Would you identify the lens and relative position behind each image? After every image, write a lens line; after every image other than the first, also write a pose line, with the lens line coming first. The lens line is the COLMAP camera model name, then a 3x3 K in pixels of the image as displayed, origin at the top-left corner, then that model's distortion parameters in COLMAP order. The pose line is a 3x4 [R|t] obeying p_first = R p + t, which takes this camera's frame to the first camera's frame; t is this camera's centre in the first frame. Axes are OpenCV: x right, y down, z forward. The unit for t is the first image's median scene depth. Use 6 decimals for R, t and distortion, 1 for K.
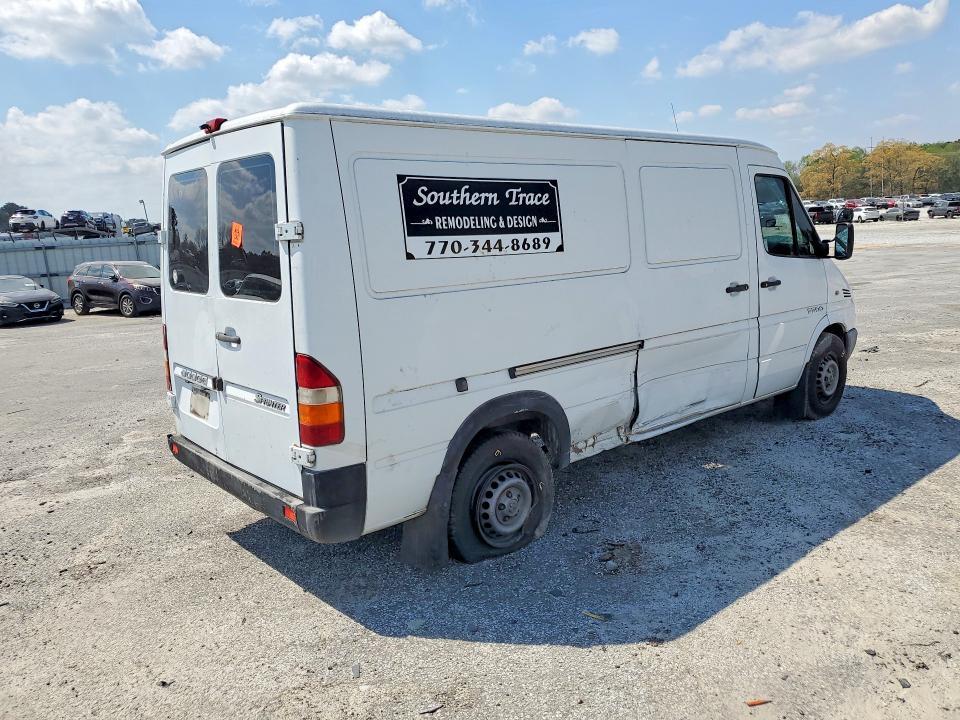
lens RADIAL K [[807.0, 0, 480.2], [0, 807.0, 346.1], [0, 0, 1]] dist [0.164769, -0.000458]
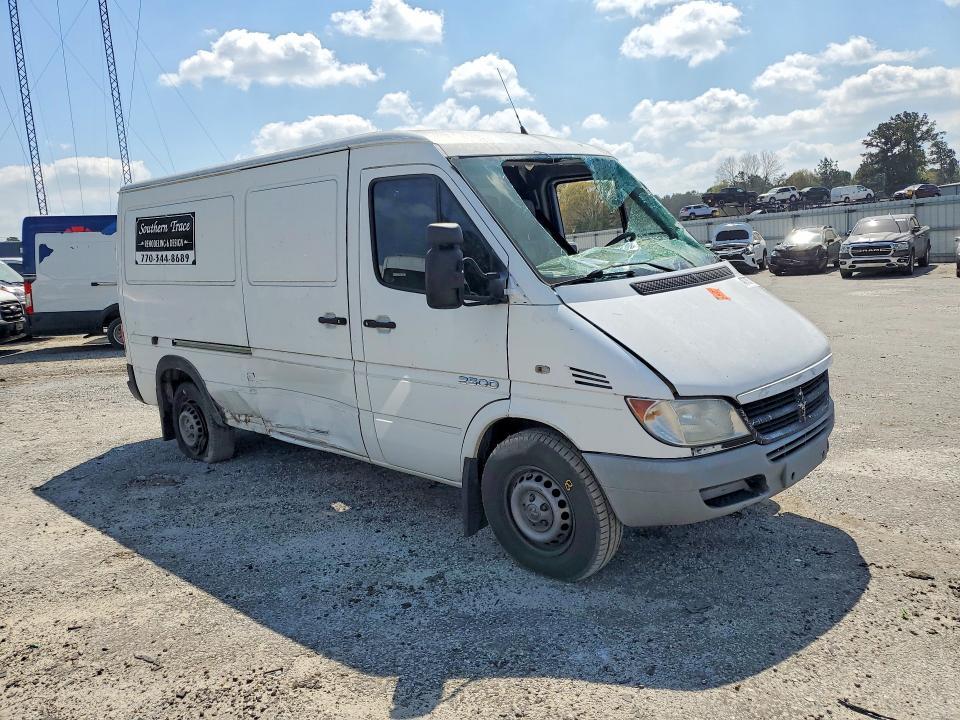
lens RADIAL K [[802.0, 0, 484.5], [0, 802.0, 360.2], [0, 0, 1]] dist [0.035197, -0.001132]
pose [[0.034206, 0.200956, -0.979003, 1.492271], [-0.081829, 0.976850, 0.197655, -0.270907], [0.996059, 0.073350, 0.049858, 1.447591]]
